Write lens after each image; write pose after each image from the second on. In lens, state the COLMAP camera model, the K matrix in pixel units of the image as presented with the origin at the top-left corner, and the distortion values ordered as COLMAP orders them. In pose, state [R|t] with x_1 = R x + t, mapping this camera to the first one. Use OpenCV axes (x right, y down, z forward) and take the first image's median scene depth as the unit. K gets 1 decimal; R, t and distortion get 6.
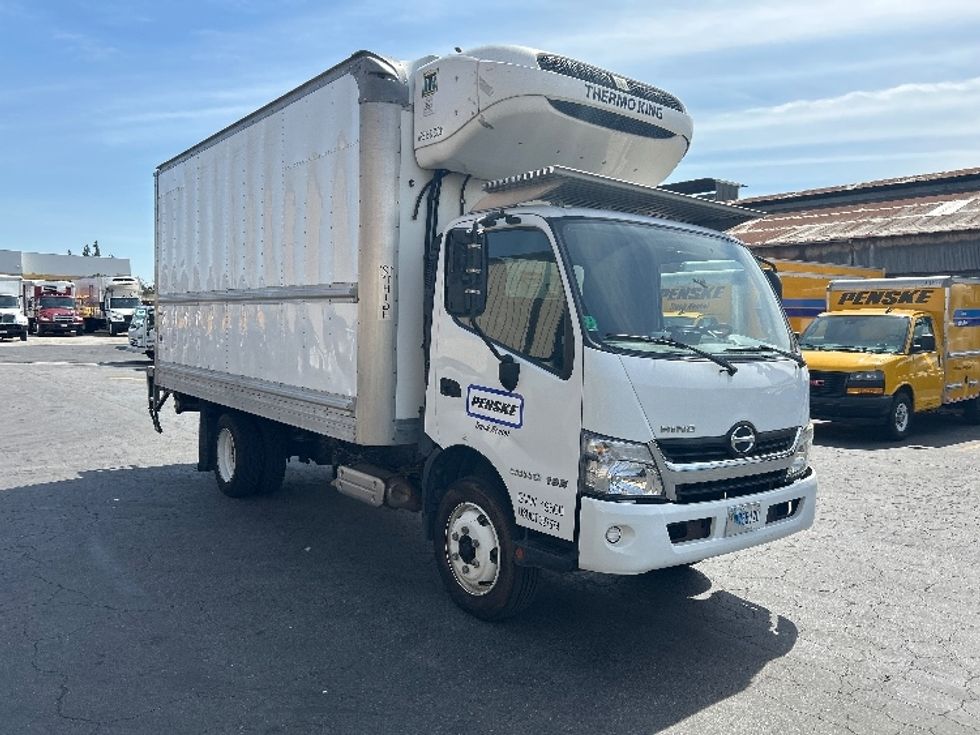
lens RADIAL K [[740.1, 0, 490.0], [0, 740.1, 367.5], [0, 0, 1]] dist [0.040241, 0.000810]
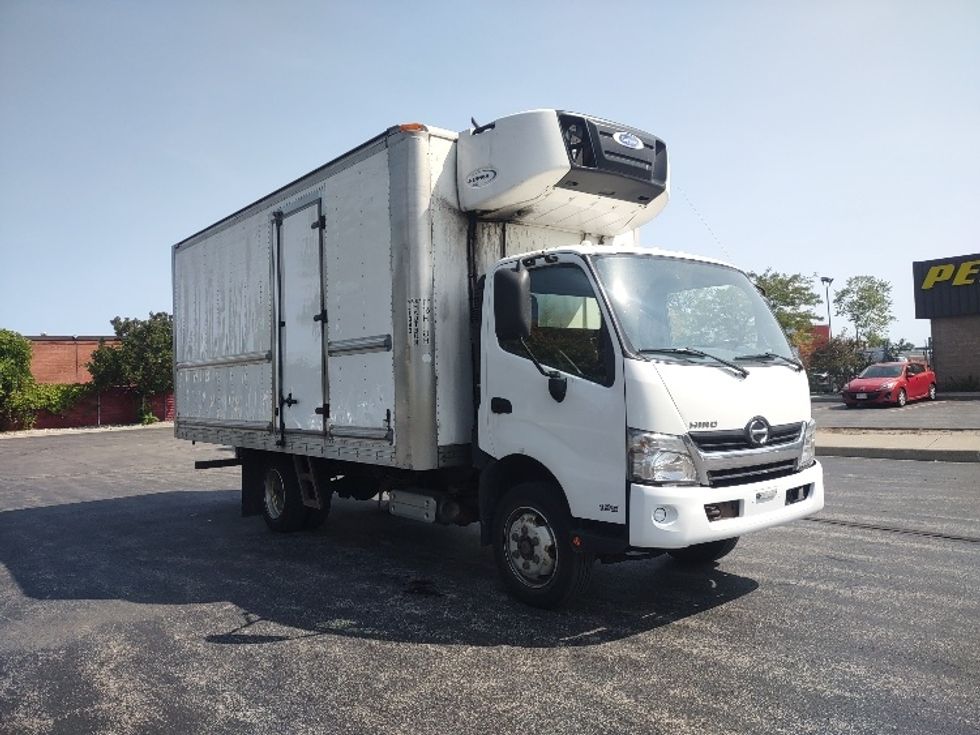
lens RADIAL K [[740.1, 0, 490.0], [0, 740.1, 367.5], [0, 0, 1]] dist [0.040241, 0.000810]
pose [[0.997945, -0.057329, 0.028616, -0.108029], [0.059240, 0.995707, -0.071126, 0.052269], [-0.024416, 0.072675, 0.997057, -0.163382]]
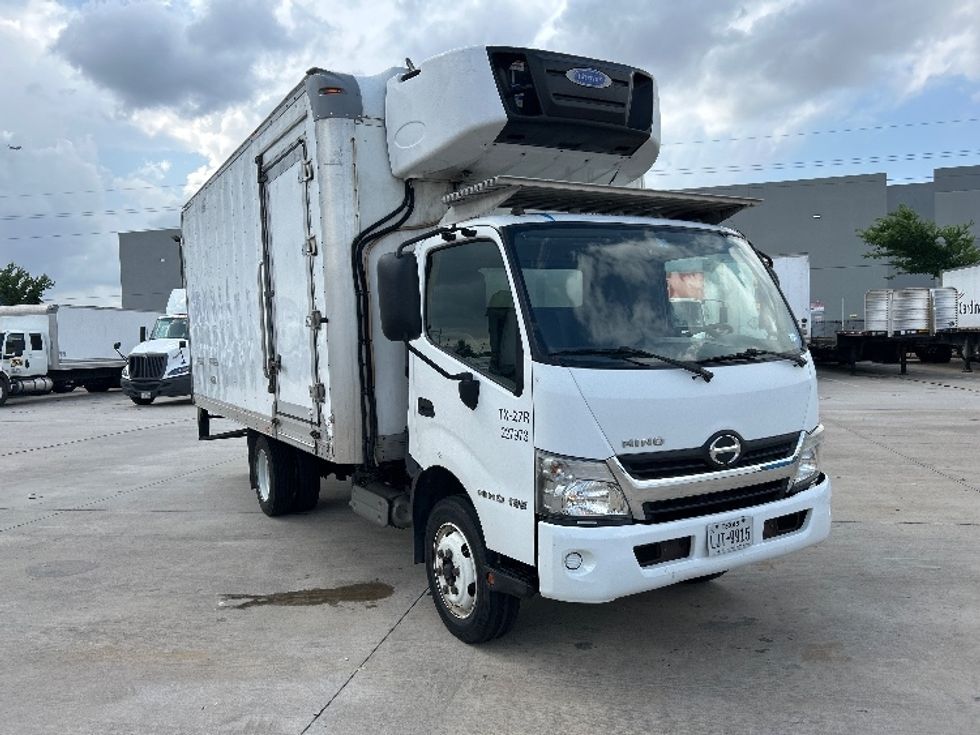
lens RADIAL K [[740.1, 0, 490.0], [0, 740.1, 367.5], [0, 0, 1]] dist [0.040241, 0.000810]
pose [[0.990134, -0.054685, -0.129009, 0.171095], [0.054009, 0.998502, -0.008735, -0.012936], [0.129294, 0.001681, 0.991605, 0.044989]]
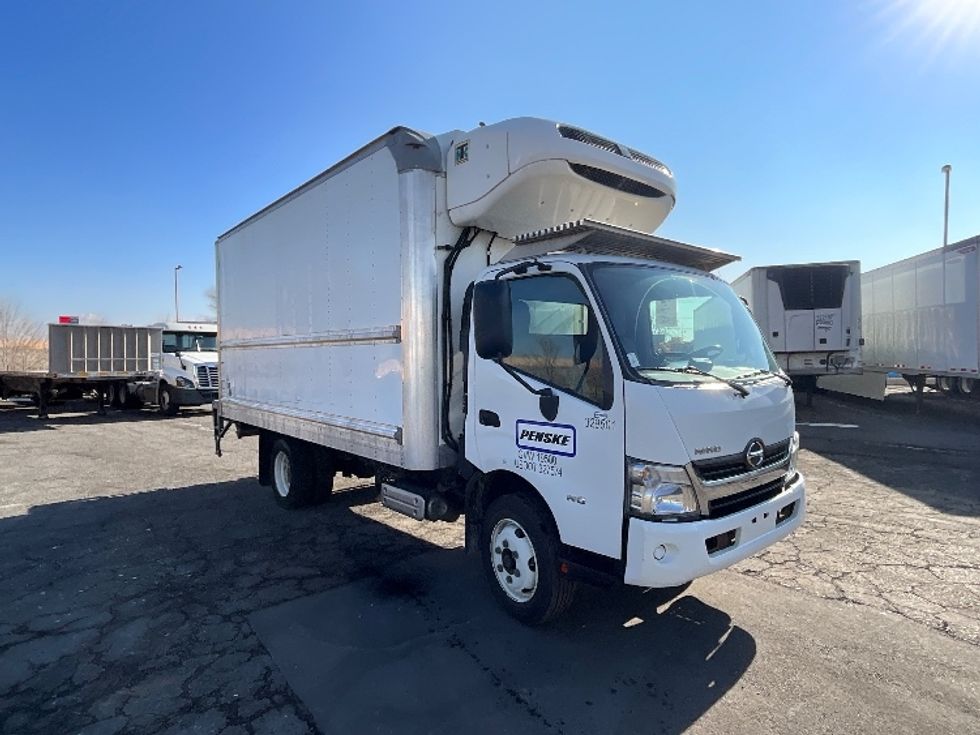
lens RADIAL K [[545.3, 0, 490.0], [0, 545.3, 367.5], [0, 0, 1]] dist [-0.004435, -0.000203]
pose [[0.998158, -0.040929, 0.044789, -0.091642], [0.042103, 0.998786, -0.025586, -0.029925], [-0.043688, 0.027425, 0.998669, 0.184496]]
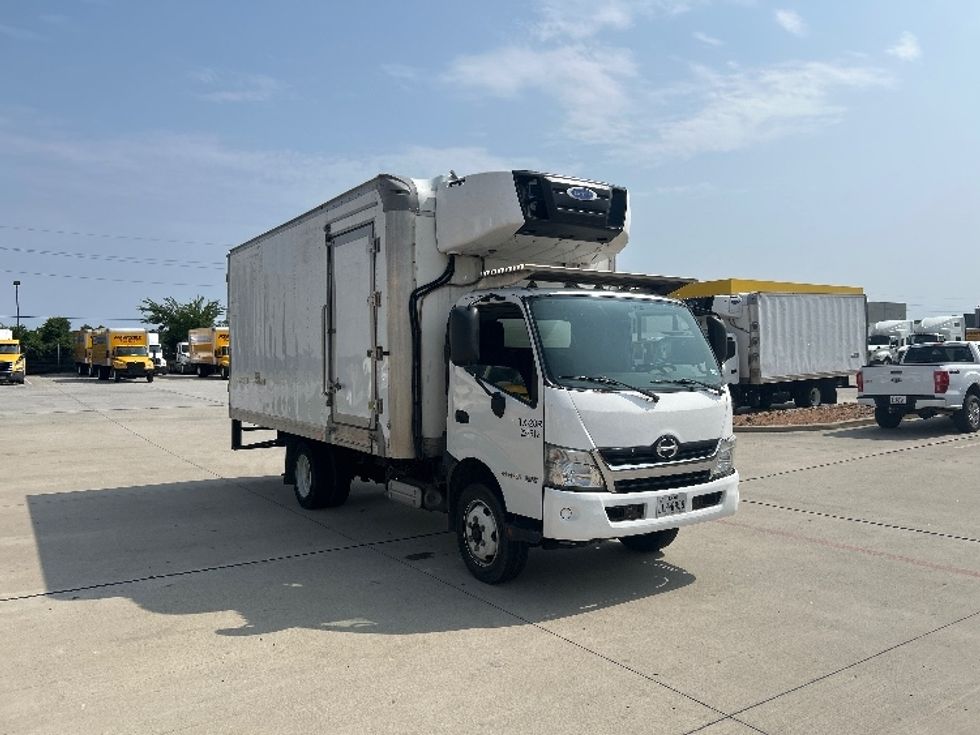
lens RADIAL K [[740.1, 0, 490.0], [0, 740.1, 367.5], [0, 0, 1]] dist [0.040241, 0.000810]
pose [[0.995835, -0.029562, -0.086245, 0.129894], [0.025338, 0.998444, -0.049668, 0.005777], [0.087579, 0.047276, 0.995035, -0.415229]]
